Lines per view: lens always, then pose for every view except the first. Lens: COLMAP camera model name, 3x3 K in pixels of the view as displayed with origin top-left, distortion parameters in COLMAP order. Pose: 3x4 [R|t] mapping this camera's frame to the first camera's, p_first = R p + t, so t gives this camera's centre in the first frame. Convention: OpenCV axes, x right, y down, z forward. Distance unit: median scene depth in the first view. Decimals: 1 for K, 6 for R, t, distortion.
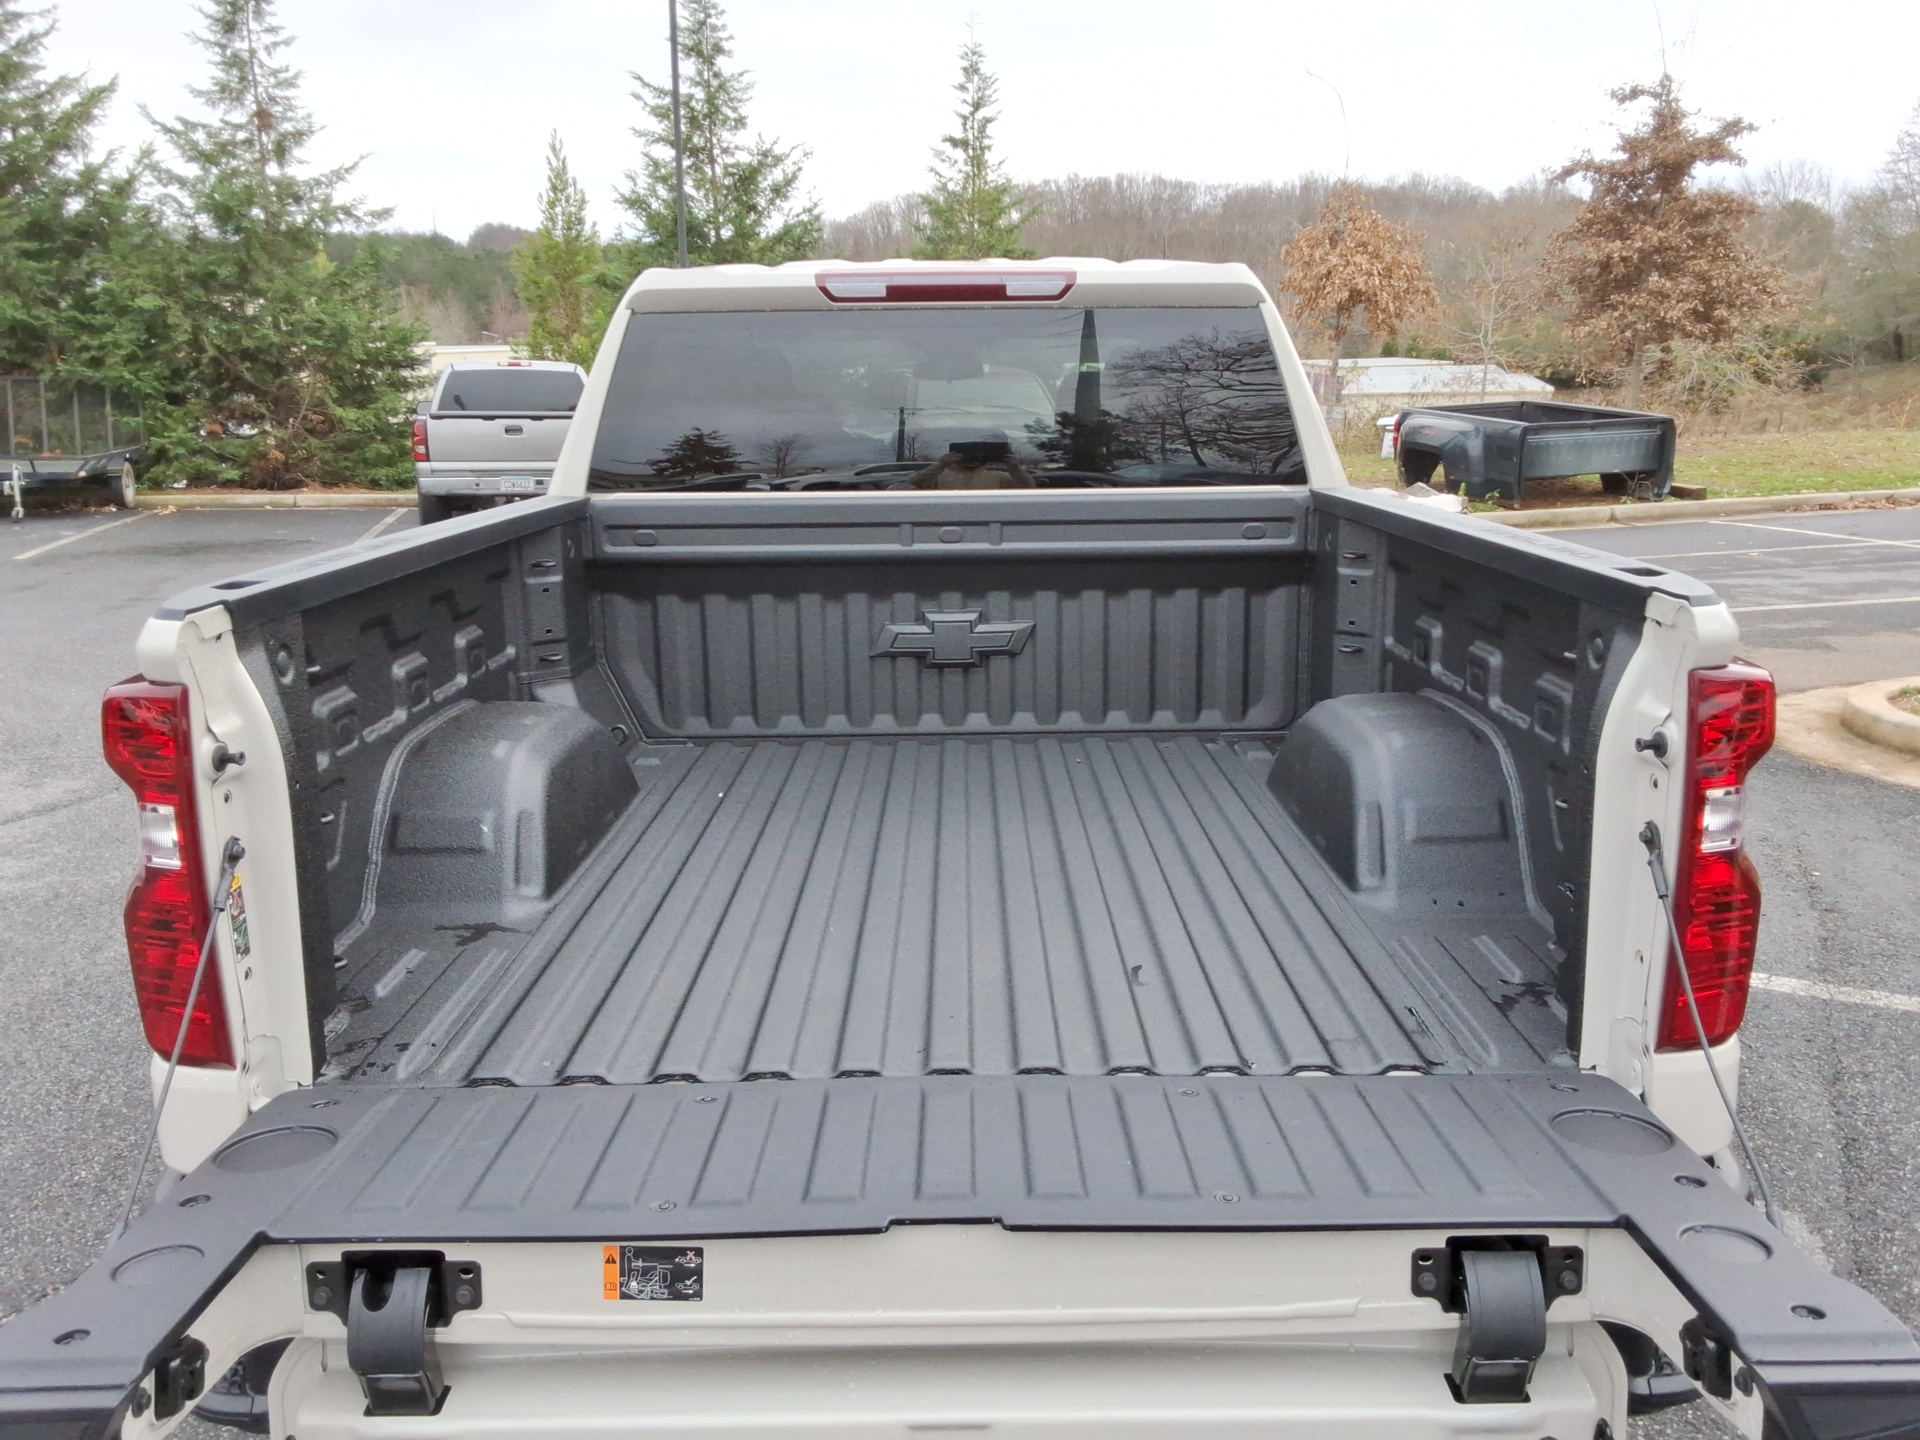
lens RADIAL K [[1526.9, 0, 980.8], [0, 1526.9, 718.8], [0, 0, 1]] dist [0.097041, -0.138647]
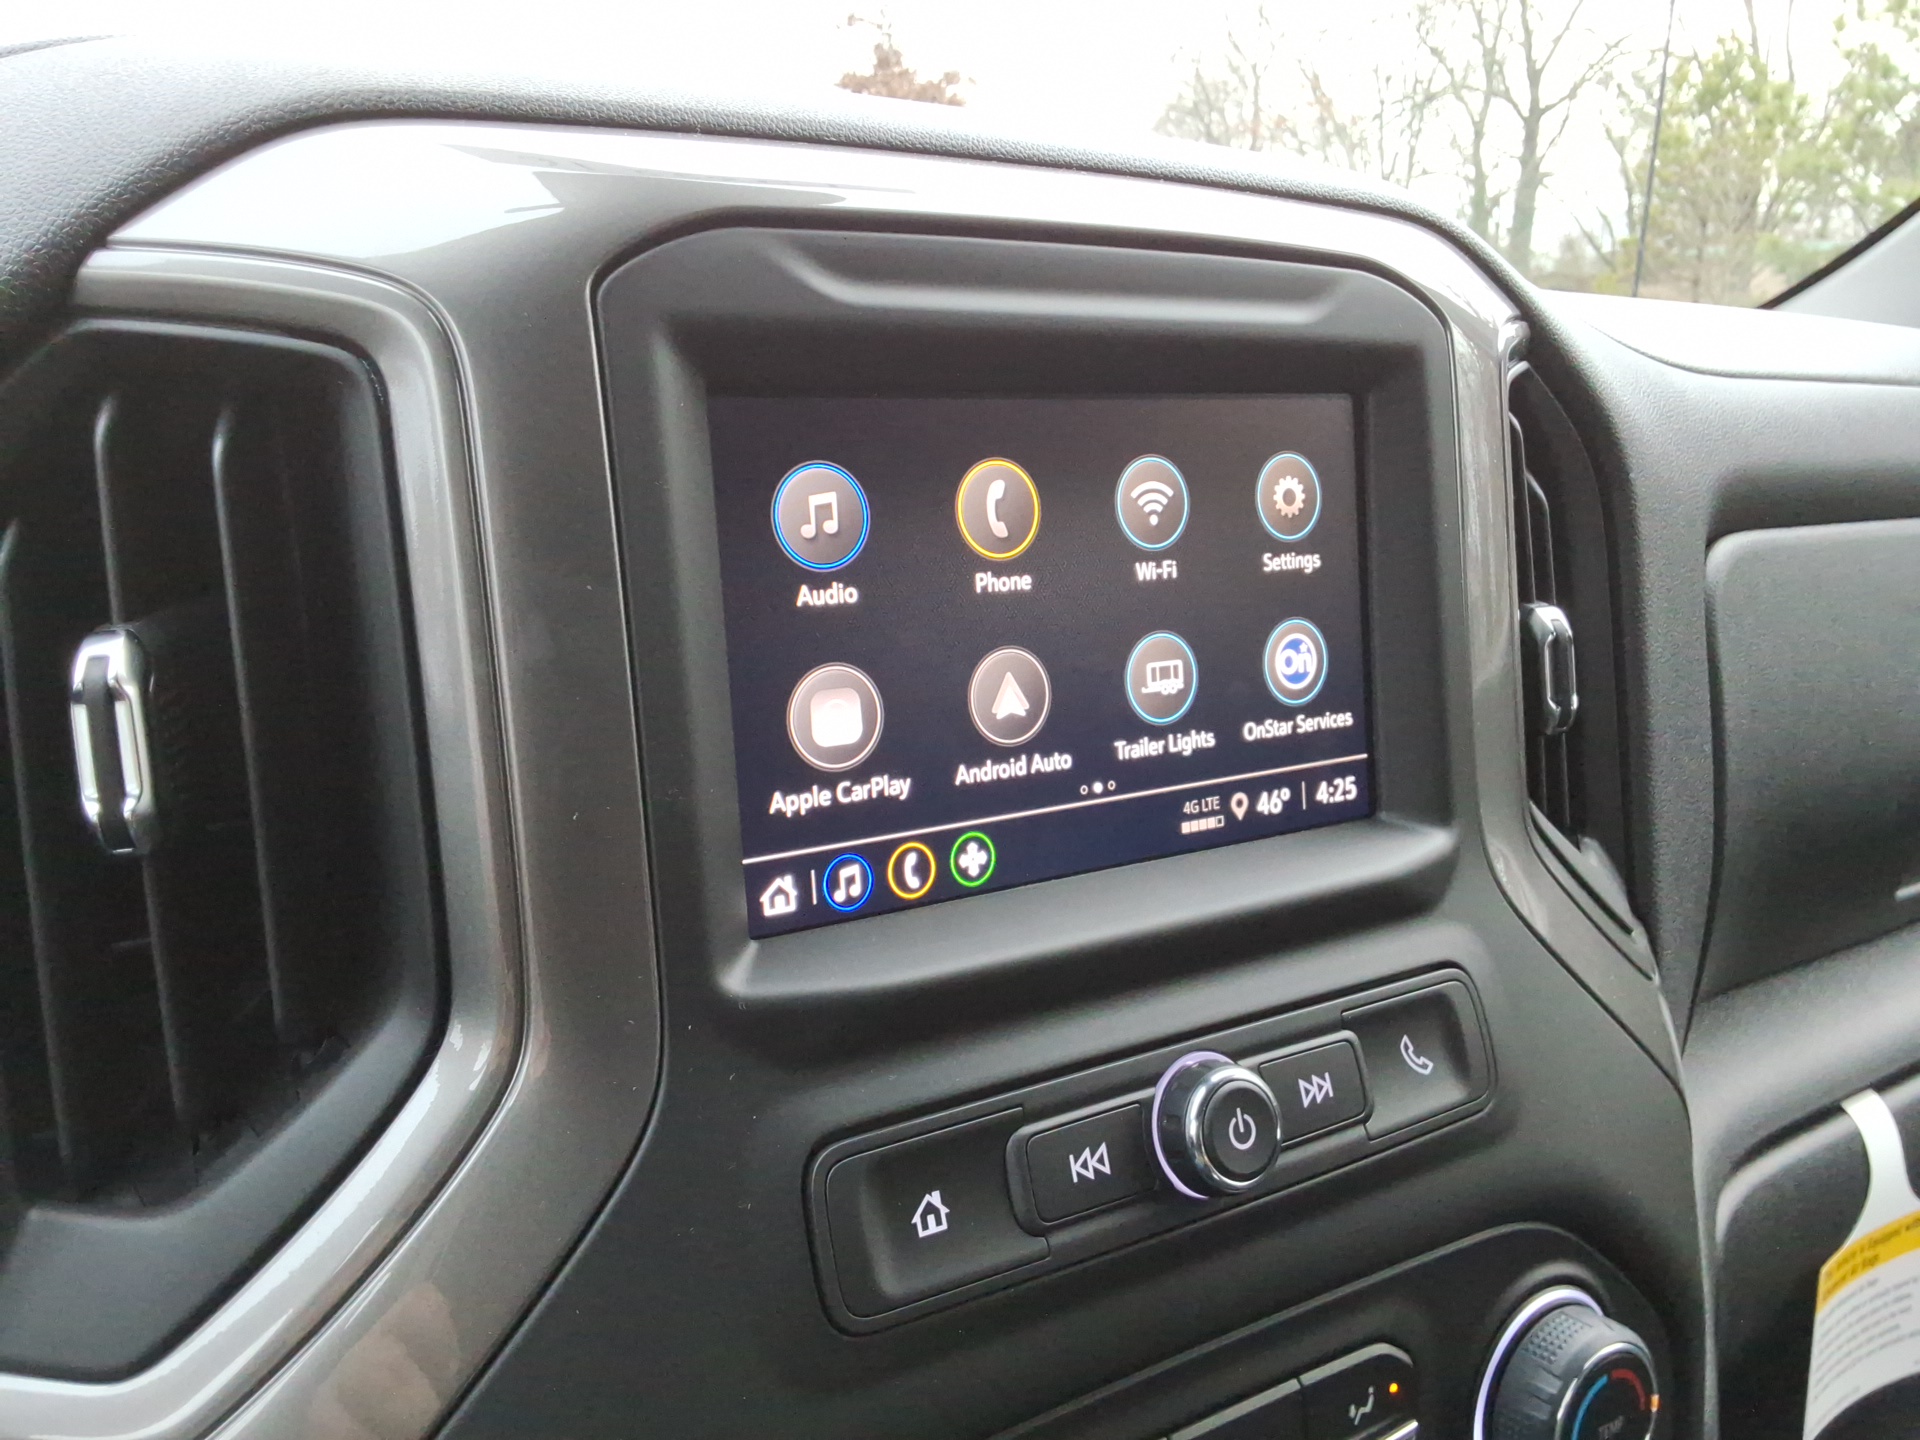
lens RADIAL K [[1526.9, 0, 964.4], [0, 1526.9, 716.1], [0, 0, 1]] dist [0.097041, -0.138647]
pose [[0.842142, -0.087653, 0.532085, -0.014612], [0.083235, 0.996005, 0.032339, -0.044566], [-0.532794, 0.017054, 0.846073, 0.256306]]
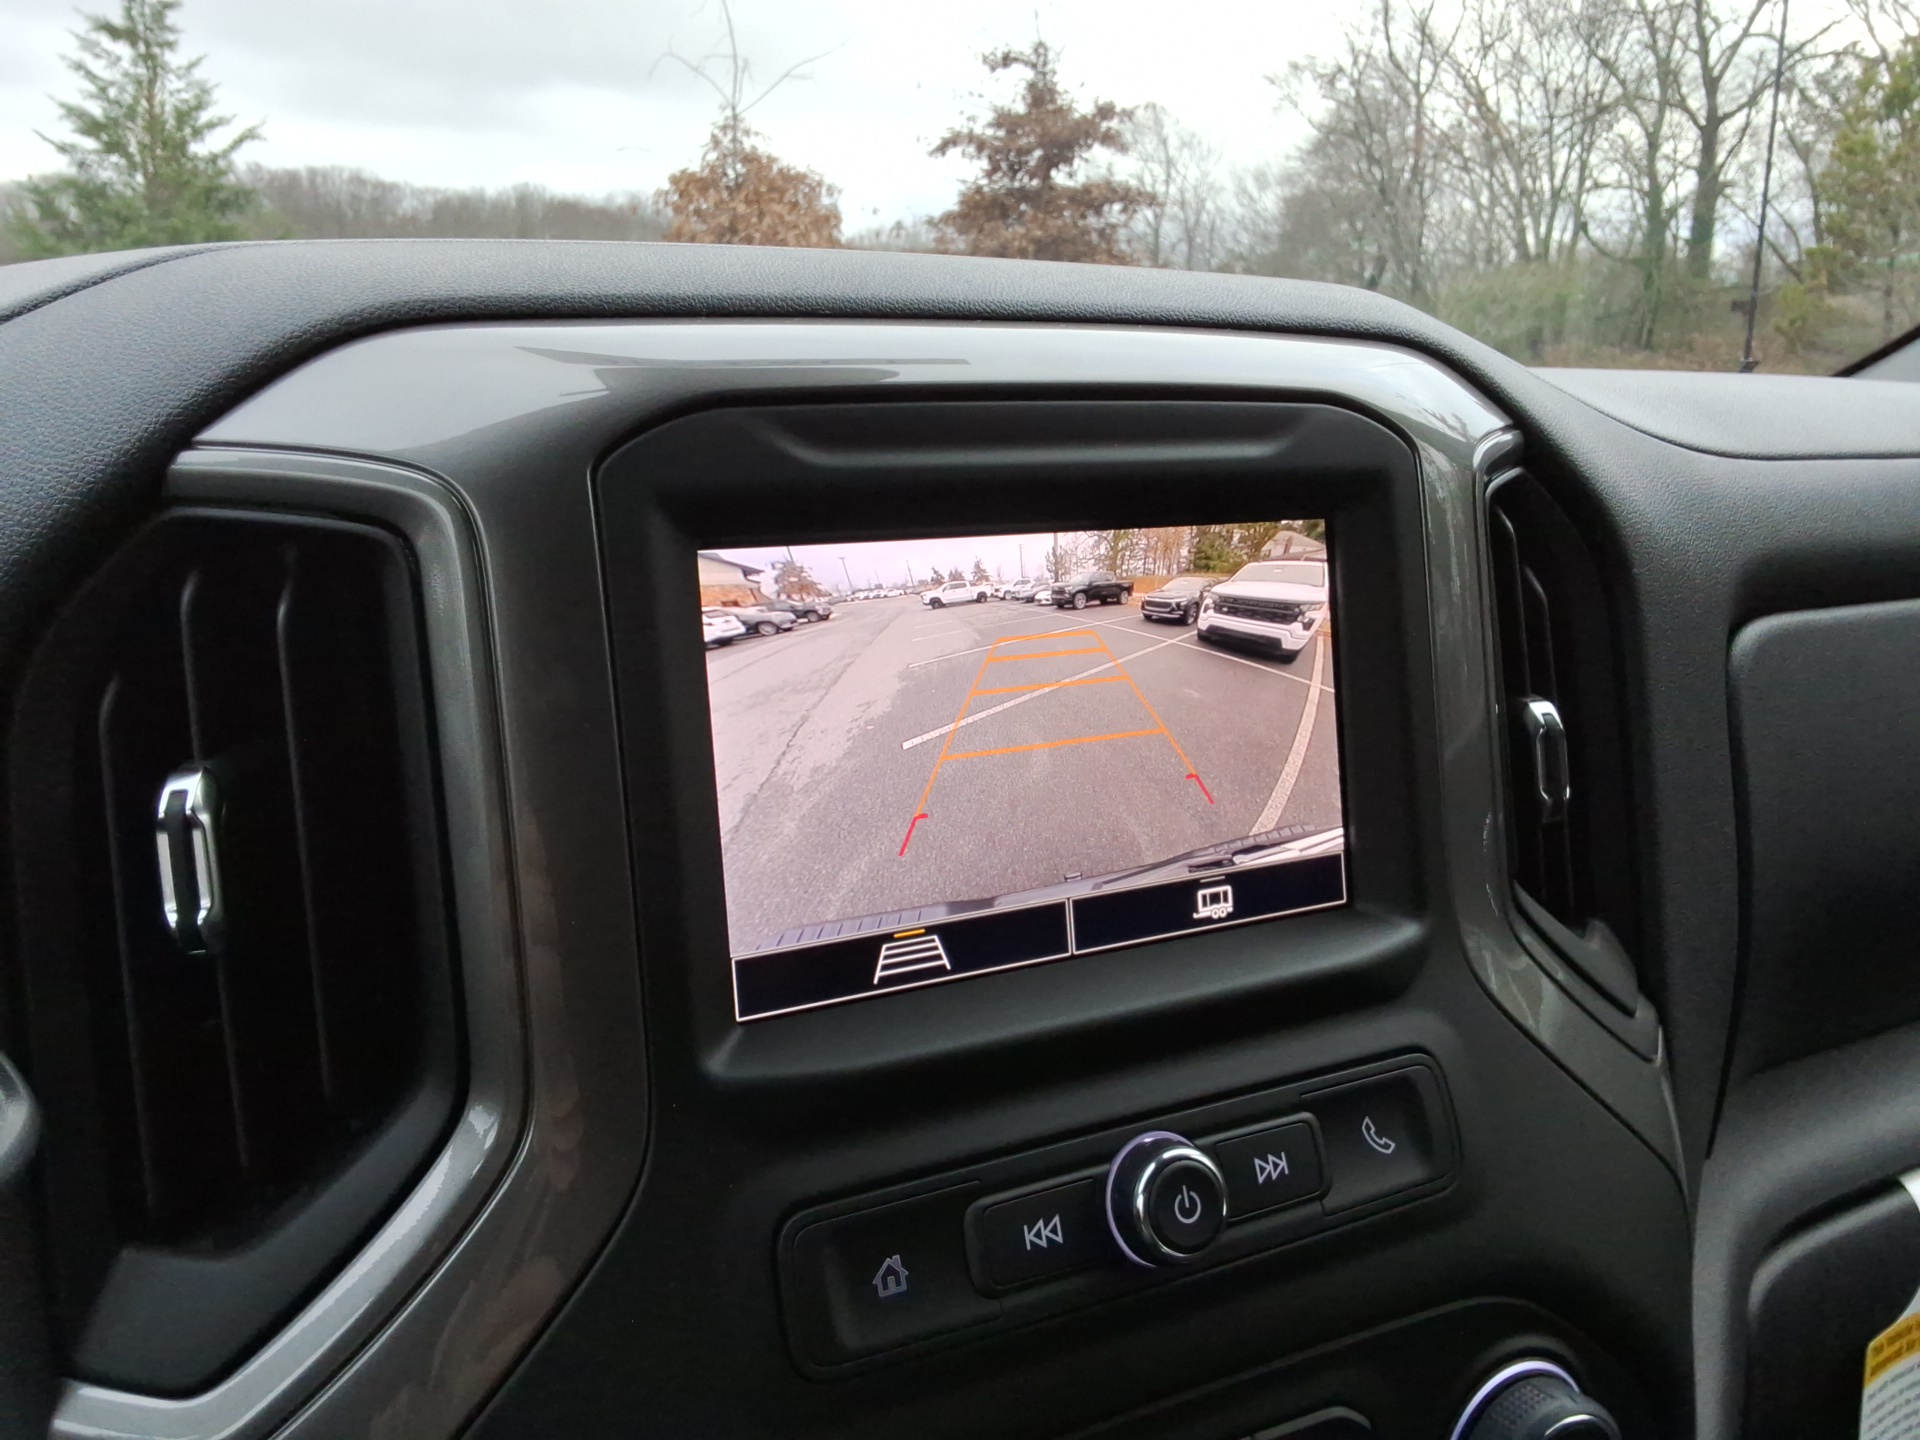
lens RADIAL K [[1526.9, 0, 976.5], [0, 1526.9, 713.9], [0, 0, 1]] dist [0.097041, -0.138647]
pose [[0.888319, -0.078449, 0.452476, -0.013812], [0.085436, 0.996331, 0.005010, -0.045250], [-0.451209, 0.034208, 0.891763, 0.254079]]
